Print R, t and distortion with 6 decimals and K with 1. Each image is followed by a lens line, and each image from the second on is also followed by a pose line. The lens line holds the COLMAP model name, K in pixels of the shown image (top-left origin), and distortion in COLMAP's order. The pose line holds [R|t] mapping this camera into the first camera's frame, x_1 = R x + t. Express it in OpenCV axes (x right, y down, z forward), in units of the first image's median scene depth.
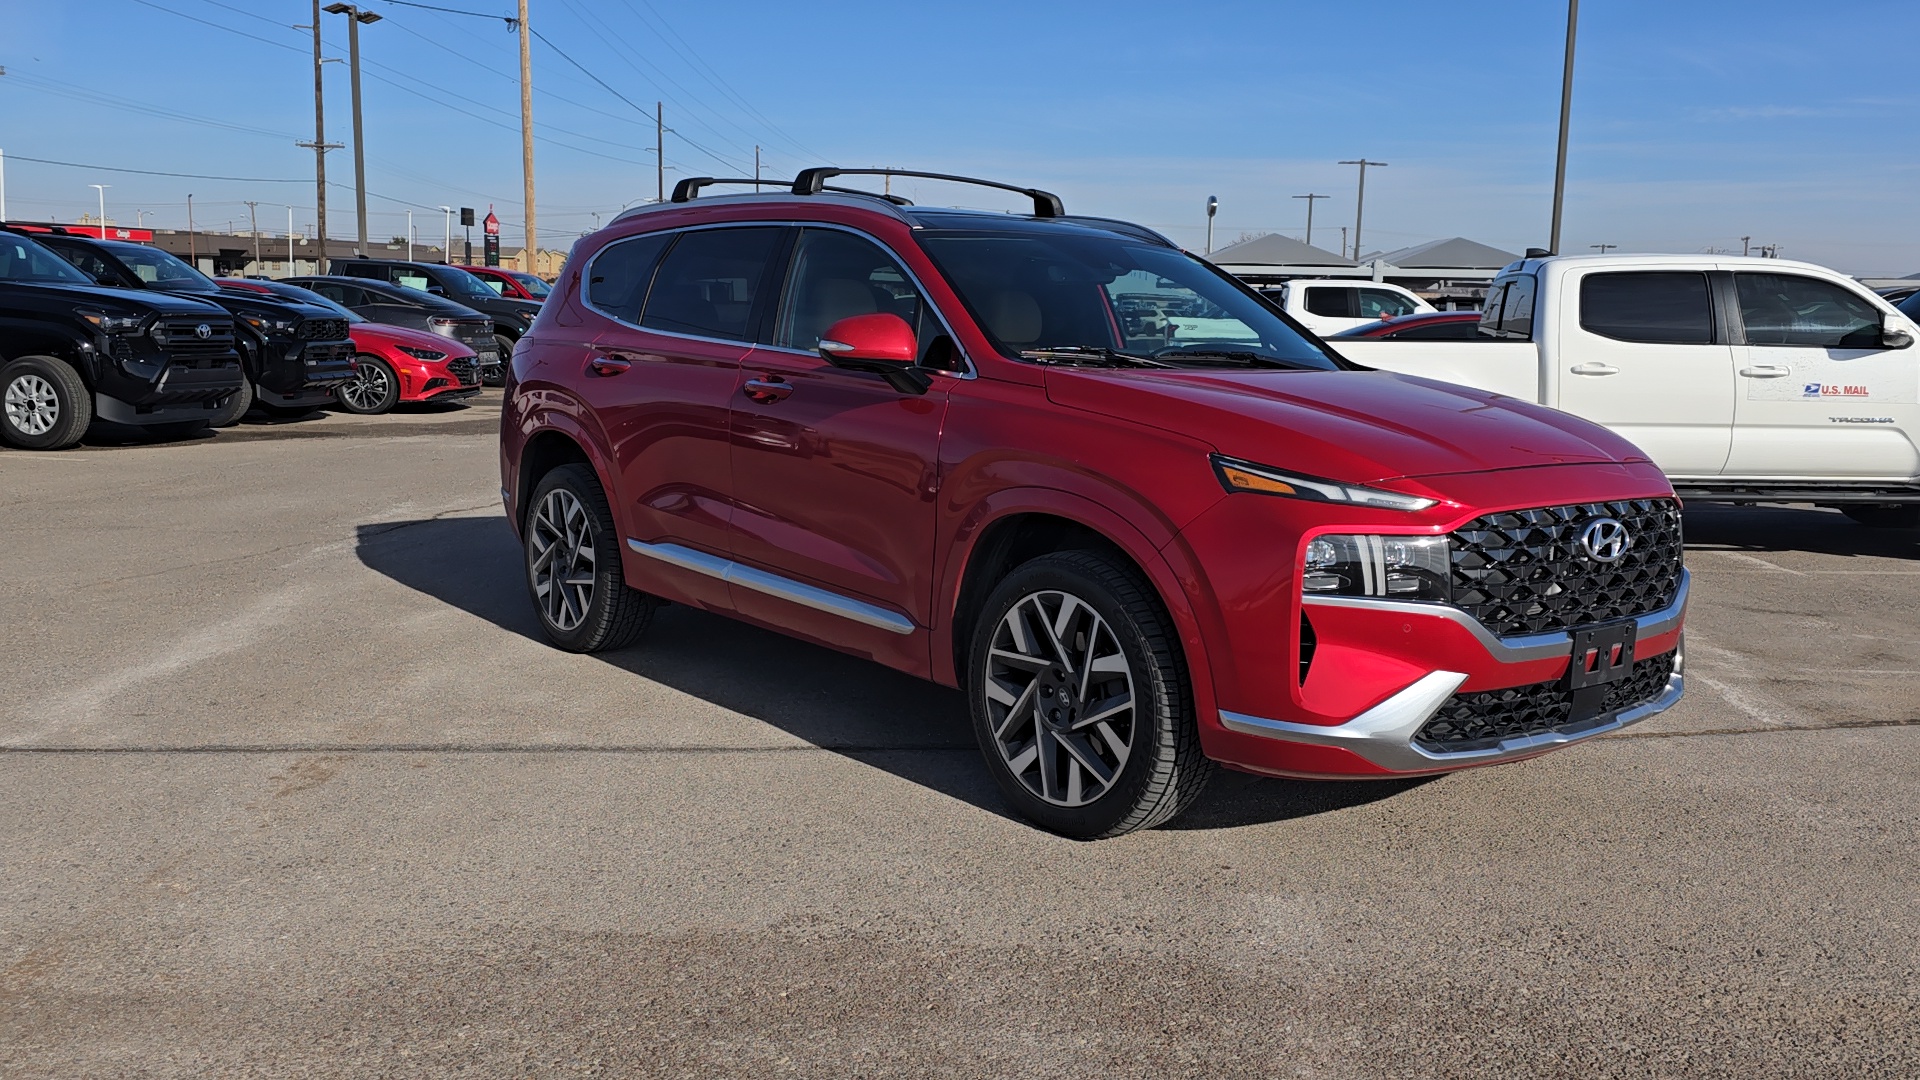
lens RADIAL K [[1675.7, 0, 962.6], [0, 1675.7, 537.1], [0, 0, 1]] dist [0.014230, -0.017753]
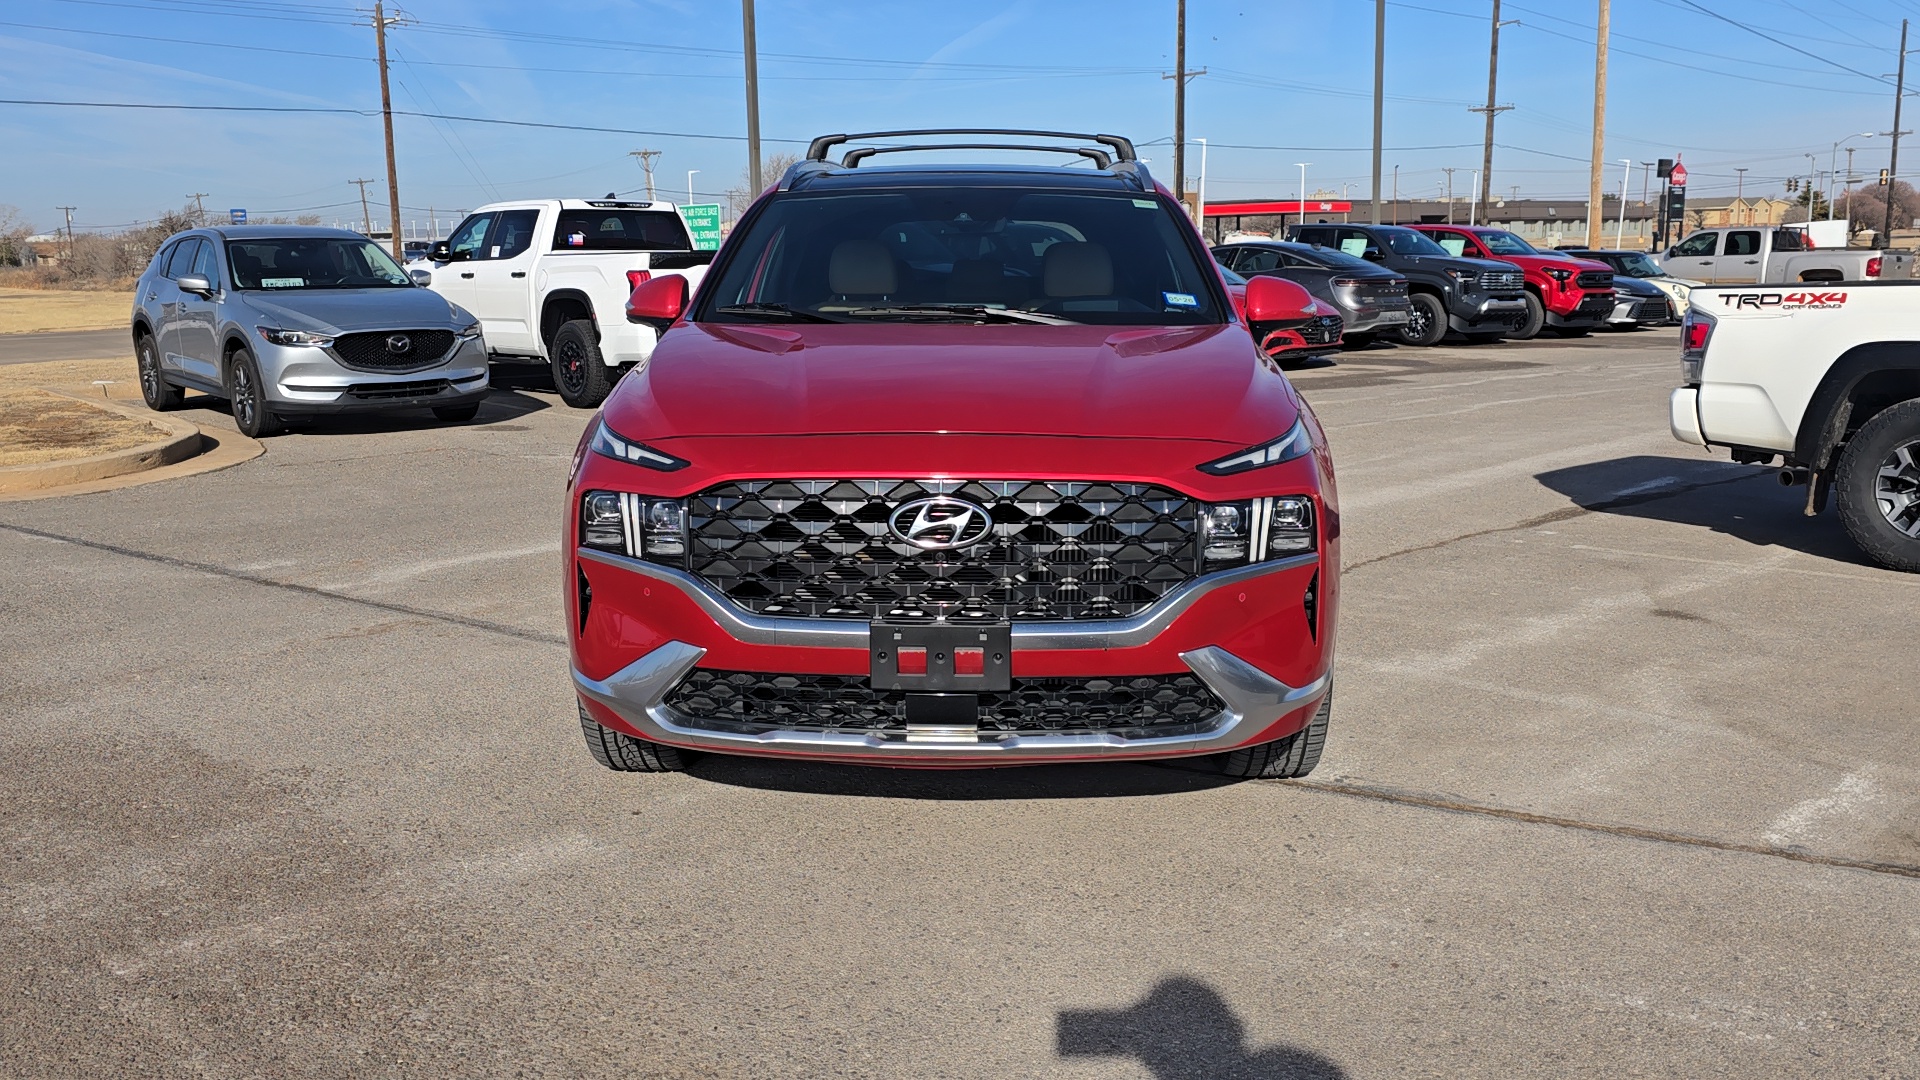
lens RADIAL K [[1675.7, 0, 963.3], [0, 1675.7, 545.7], [0, 0, 1]] dist [0.014230, -0.017753]
pose [[0.725055, 0.086813, -0.683197, 0.104024], [-0.067473, 0.996205, 0.054980, -0.003679], [0.685378, 0.006234, 0.728161, 0.041330]]
